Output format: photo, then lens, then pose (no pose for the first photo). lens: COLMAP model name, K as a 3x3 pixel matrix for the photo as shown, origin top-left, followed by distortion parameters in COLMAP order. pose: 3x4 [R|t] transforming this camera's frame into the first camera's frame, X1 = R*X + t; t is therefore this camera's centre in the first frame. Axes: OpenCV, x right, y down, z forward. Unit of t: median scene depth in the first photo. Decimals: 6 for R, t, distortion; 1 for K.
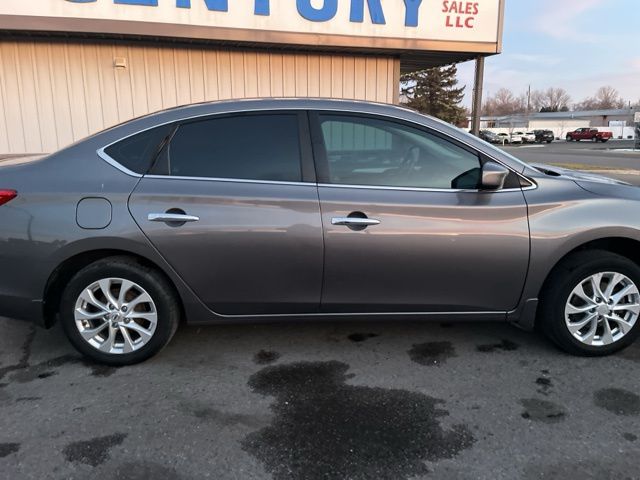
lens RADIAL K [[485.9, 0, 322.9], [0, 485.9, 238.8], [0, 0, 1]] dist [0.075862, -0.103231]
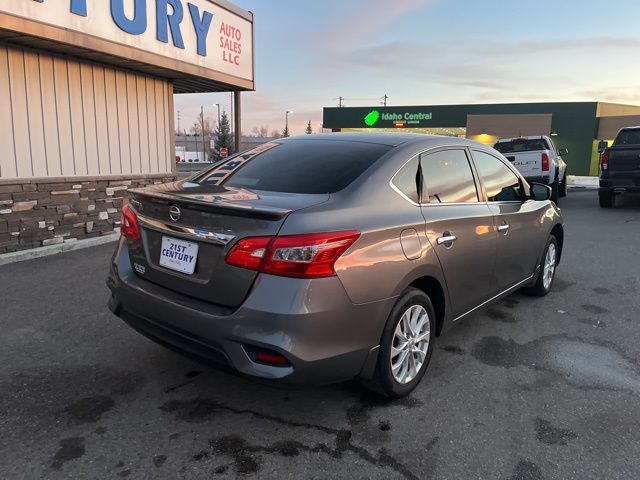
lens RADIAL K [[485.9, 0, 322.9], [0, 485.9, 238.8], [0, 0, 1]] dist [0.075862, -0.103231]
pose [[0.657562, -0.110206, 0.745297, -1.154575], [0.141415, 0.989715, 0.021580, -0.094616], [-0.740010, 0.091206, 0.666384, 0.402302]]
